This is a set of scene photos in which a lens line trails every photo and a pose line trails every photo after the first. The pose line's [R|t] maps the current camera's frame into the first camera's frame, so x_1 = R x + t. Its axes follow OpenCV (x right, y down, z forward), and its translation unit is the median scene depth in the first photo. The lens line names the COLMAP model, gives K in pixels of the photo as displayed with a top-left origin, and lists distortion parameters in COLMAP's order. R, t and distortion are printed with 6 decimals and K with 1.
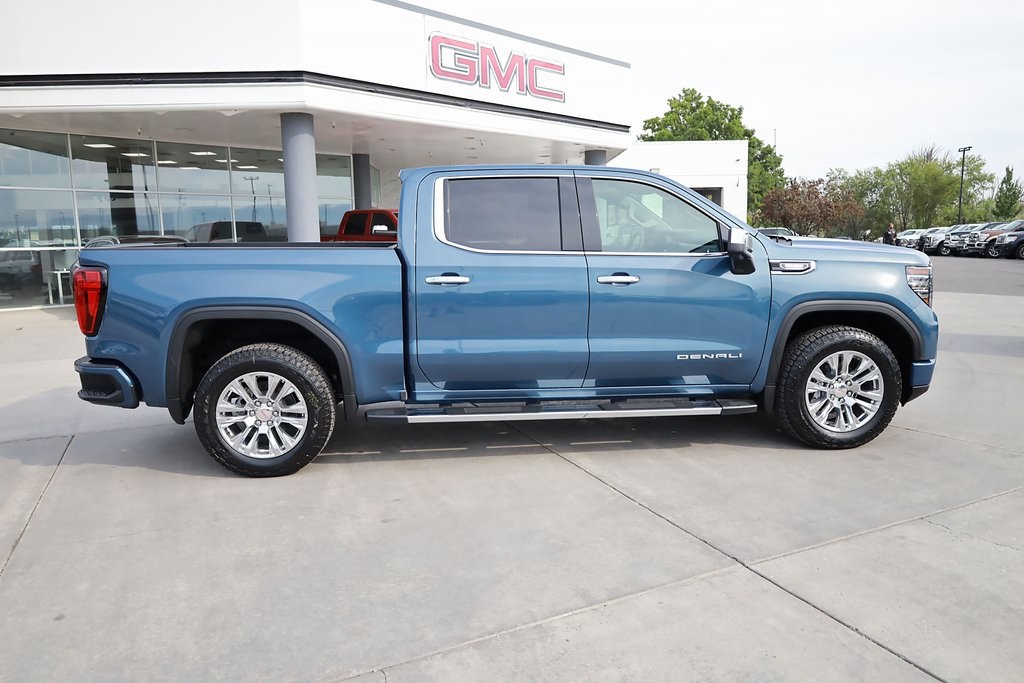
lens RADIAL K [[717.6, 0, 512.0], [0, 717.6, 341.5], [0, 0, 1]] dist [-0.000594, -0.000638]
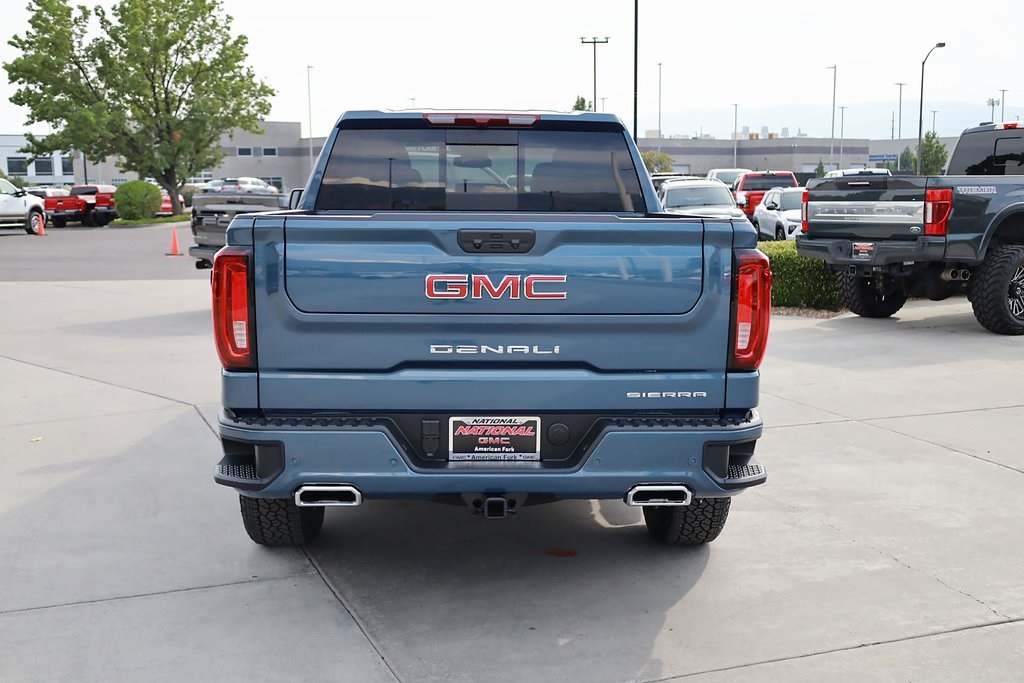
lens RADIAL K [[1125.0, 0, 512.0], [0, 1125.0, 341.5], [0, 0, 1]] dist [0.000925, -0.019021]
pose [[0.051597, -0.120668, 0.991351, -1.396773], [0.143082, 0.983325, 0.112245, -0.149609], [-0.988365, 0.136053, 0.068002, 1.057611]]
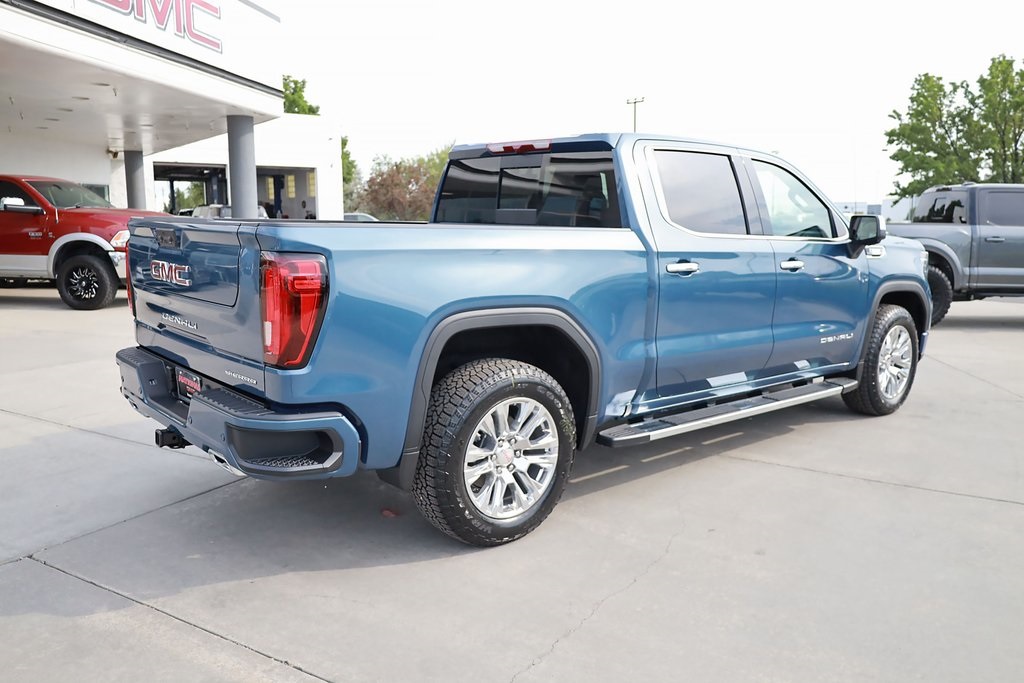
lens RADIAL K [[798.2, 0, 512.0], [0, 798.2, 341.5], [0, 0, 1]] dist [-0.016603, -0.000742]
pose [[0.820090, -0.066973, 0.568302, -0.762835], [0.065047, 0.997601, 0.023699, -0.032060], [-0.568526, 0.017531, 0.822479, 0.320334]]
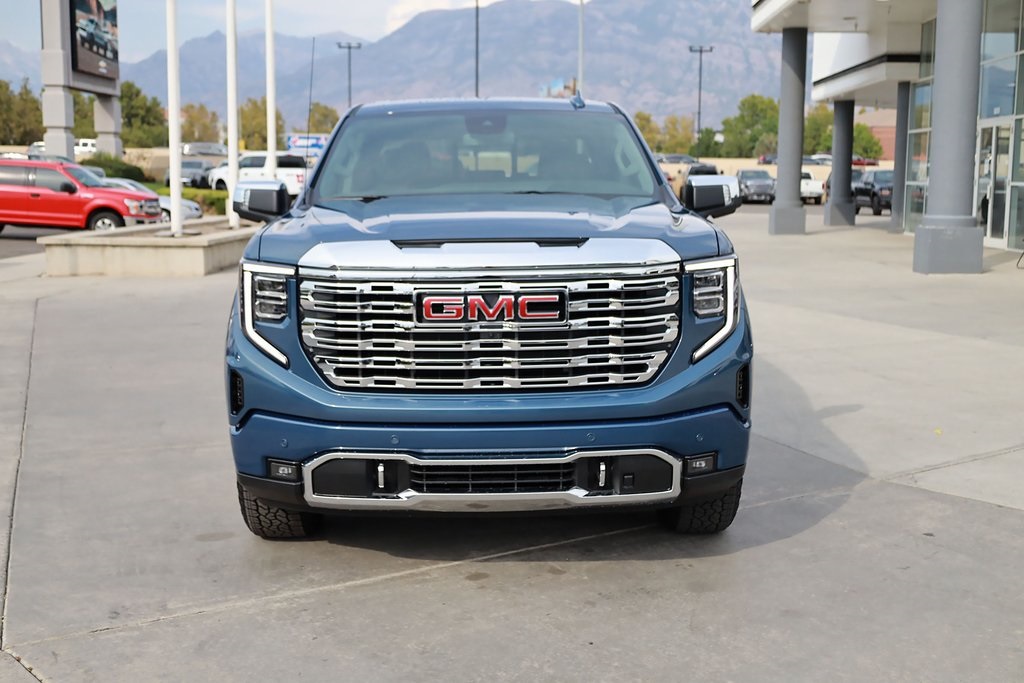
lens RADIAL K [[1174.7, 0, 512.0], [0, 1174.7, 341.5], [0, 0, 1]] dist [0.038004, -0.015330]
pose [[-0.086517, 0.154189, -0.984246, 1.515673], [-0.144877, 0.975501, 0.165554, -0.230275], [0.985660, 0.156918, -0.062059, 1.317221]]
